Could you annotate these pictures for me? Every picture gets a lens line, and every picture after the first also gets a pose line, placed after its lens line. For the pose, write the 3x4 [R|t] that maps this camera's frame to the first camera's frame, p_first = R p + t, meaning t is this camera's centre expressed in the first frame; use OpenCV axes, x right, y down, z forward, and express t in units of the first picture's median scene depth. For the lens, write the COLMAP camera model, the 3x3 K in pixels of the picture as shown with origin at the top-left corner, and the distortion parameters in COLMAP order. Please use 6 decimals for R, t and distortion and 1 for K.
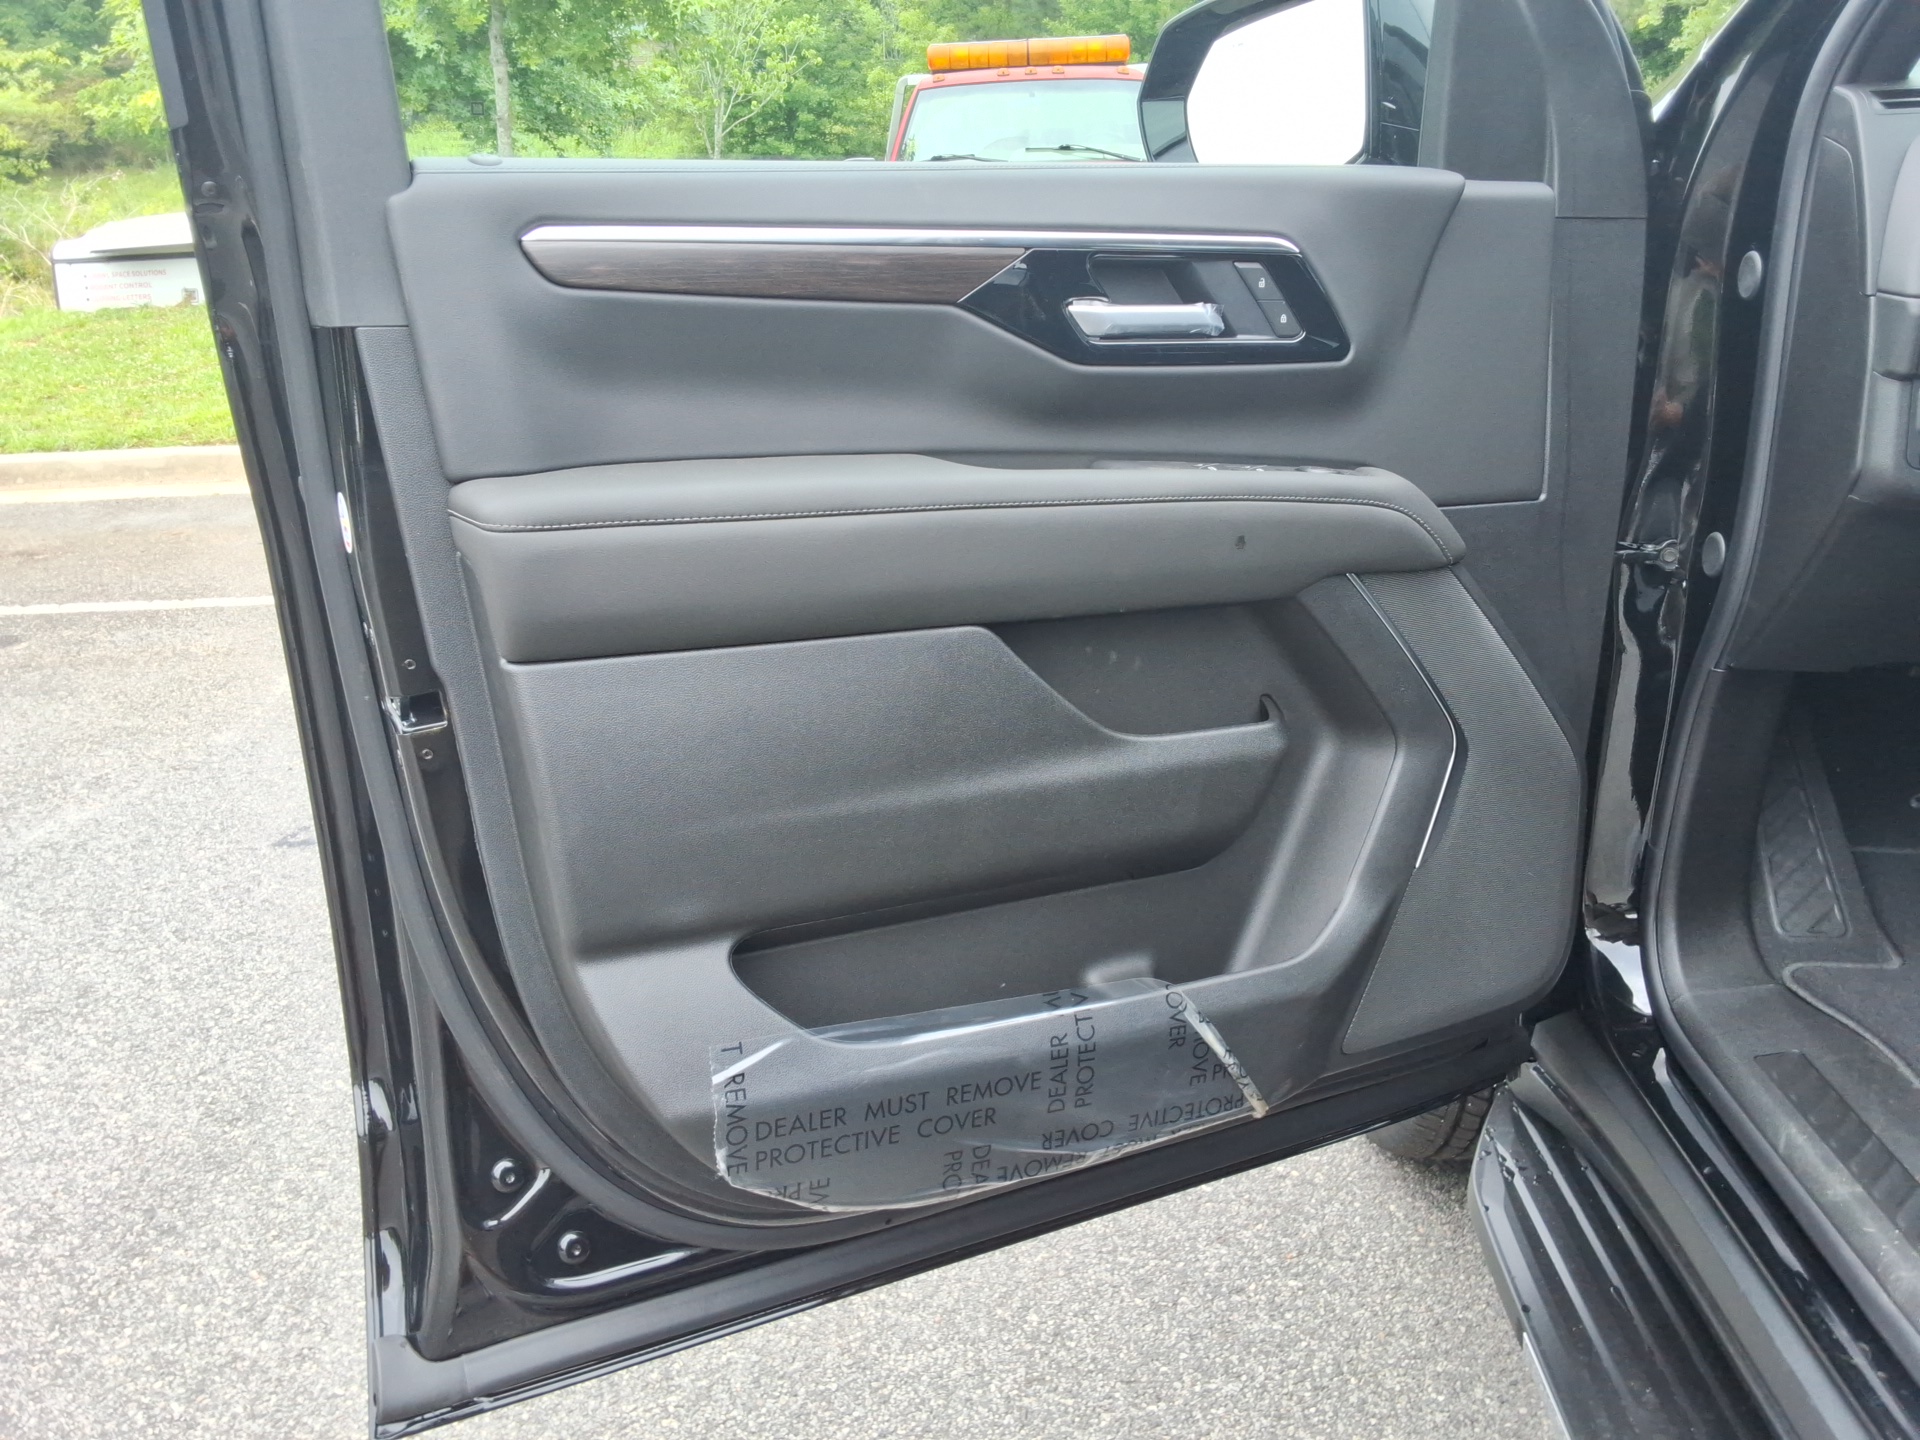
lens RADIAL K [[1545.2, 0, 972.6], [0, 1545.2, 699.7], [0, 0, 1]] dist [0.099770, -0.150672]
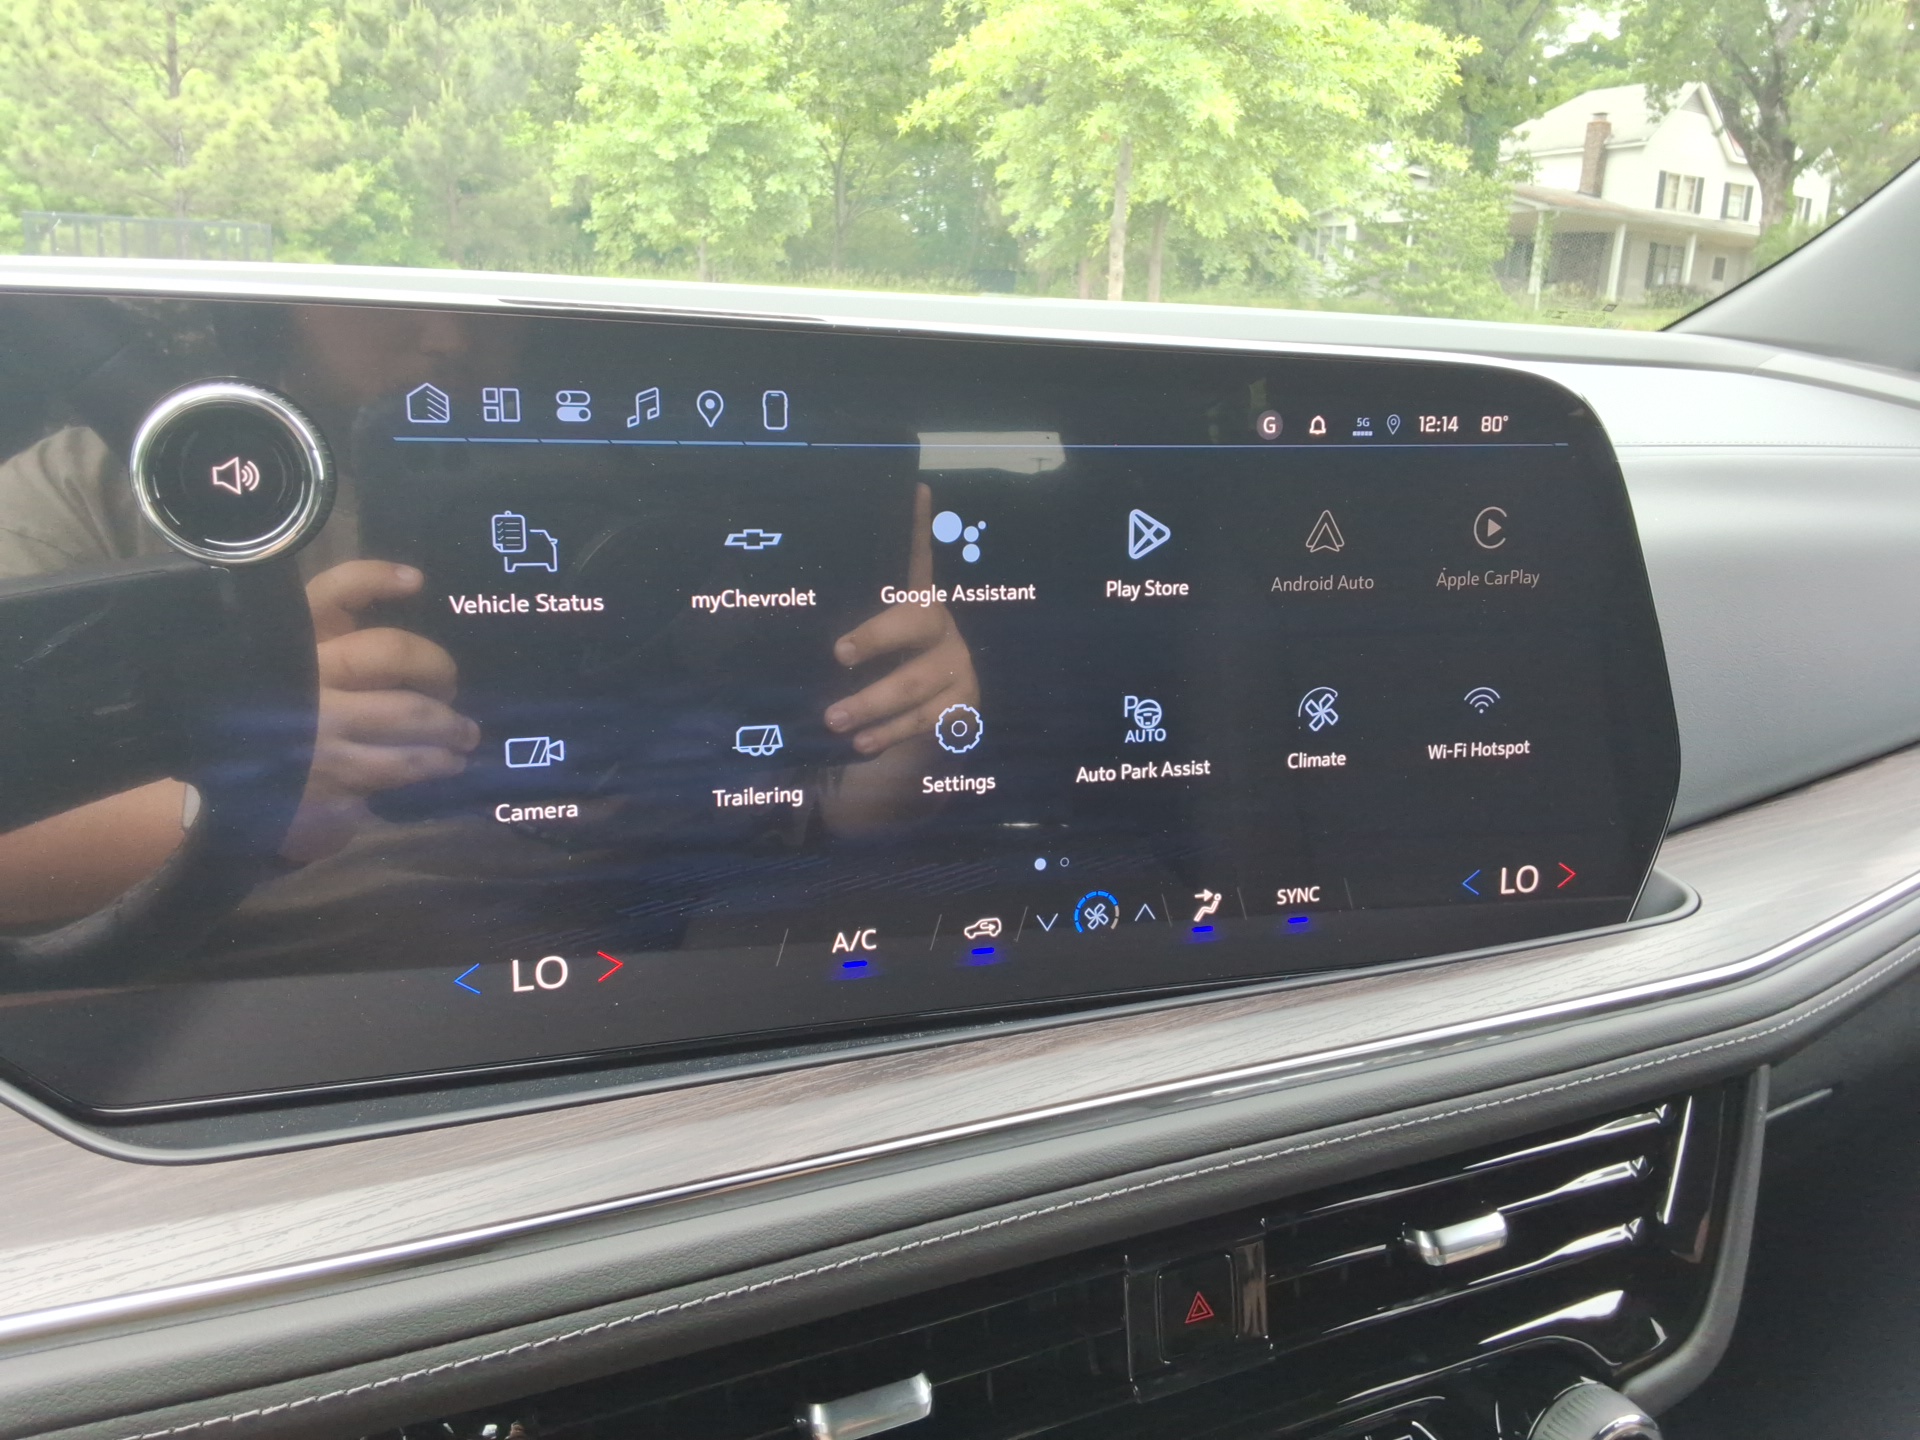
lens RADIAL K [[1545.2, 0, 977.1], [0, 1545.2, 709.0], [0, 0, 1]] dist [0.099770, -0.150672]
pose [[0.830654, -0.081775, 0.550751, 0.092560], [0.130906, 0.990112, -0.050423, -0.023920], [-0.541182, 0.113980, 0.833145, 0.052491]]
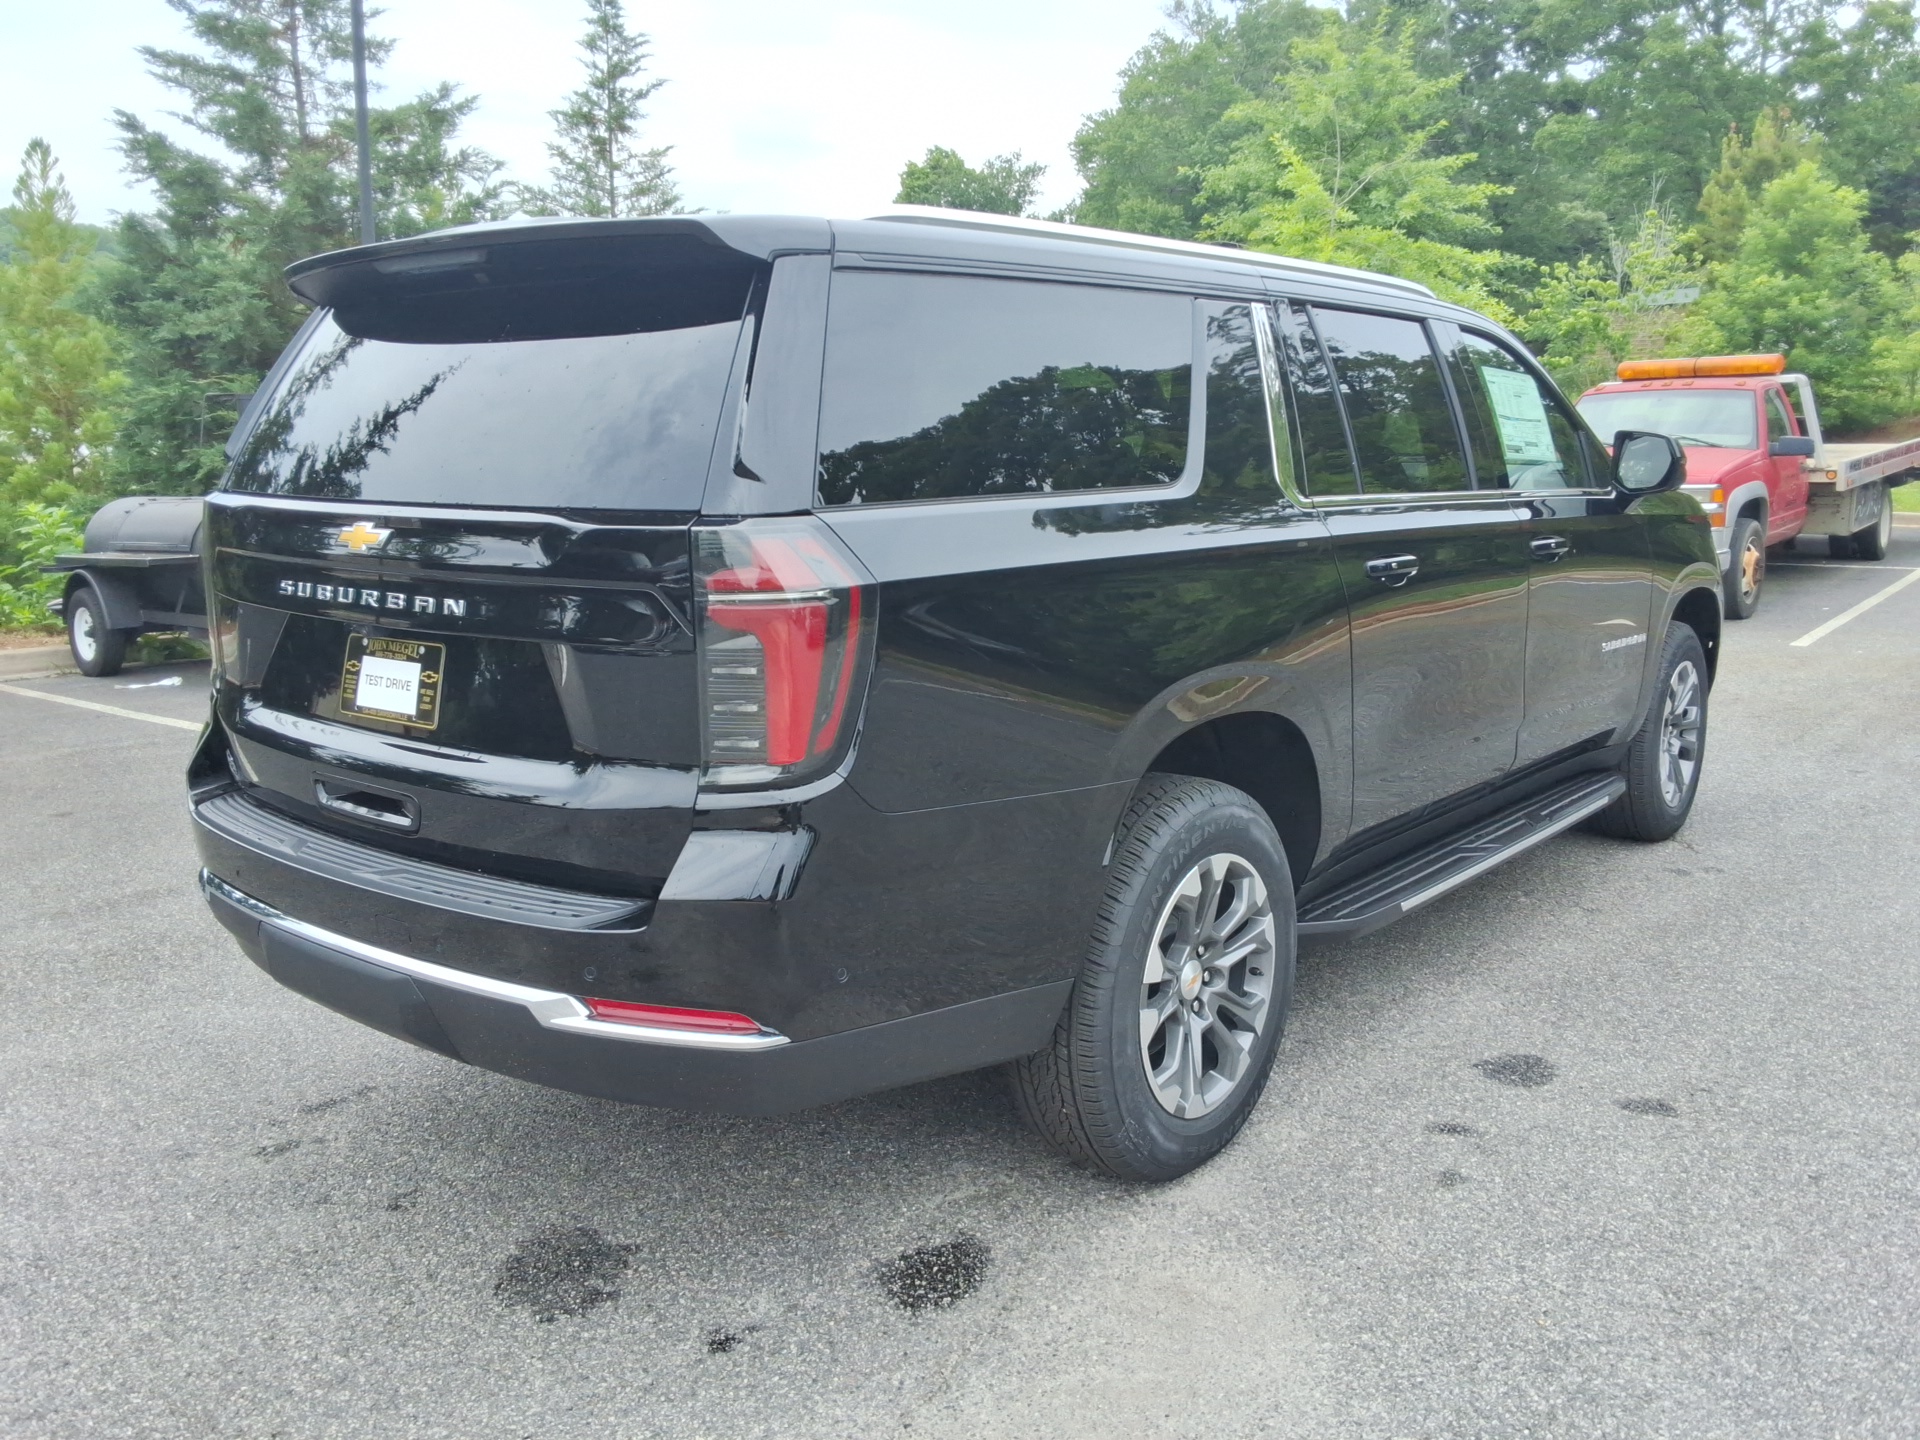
lens RADIAL K [[1545.2, 0, 971.0], [0, 1545.2, 700.7], [0, 0, 1]] dist [0.099770, -0.150672]
pose [[0.794479, 0.123683, -0.594564, 0.290838], [-0.209908, 0.974625, -0.077743, 0.081096], [0.569862, 0.186569, 0.800281, -0.300808]]
